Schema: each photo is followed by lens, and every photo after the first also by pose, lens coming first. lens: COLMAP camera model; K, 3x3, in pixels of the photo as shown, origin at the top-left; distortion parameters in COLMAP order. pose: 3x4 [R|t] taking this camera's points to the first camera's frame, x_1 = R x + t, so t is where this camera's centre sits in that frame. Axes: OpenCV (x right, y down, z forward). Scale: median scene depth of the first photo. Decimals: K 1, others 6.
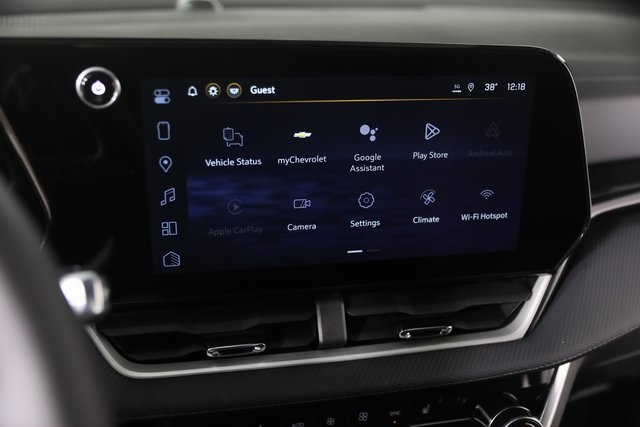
lens RADIAL K [[651.1, 0, 320.0], [0, 651.1, 213.5], [0, 0, 1]] dist [0.016718, 0.016783]
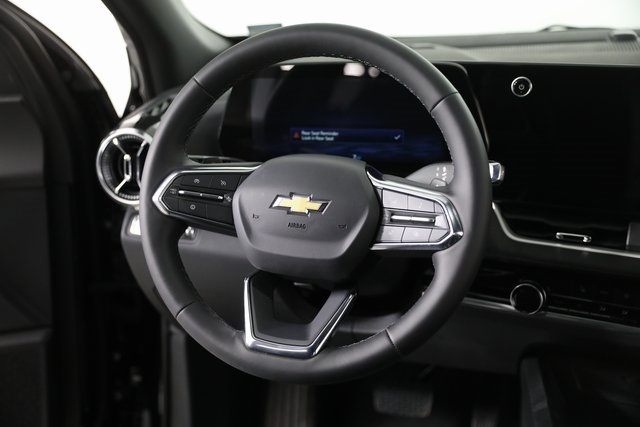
lens RADIAL K [[694.2, 0, 320.0], [0, 694.2, 213.5], [0, 0, 1]] dist [0.005075, 0.013860]
pose [[0.781105, 0.148686, -0.606439, 0.444397], [-0.174743, 0.984479, 0.016300, 0.221513], [0.599450, 0.093239, 0.794963, -0.870493]]
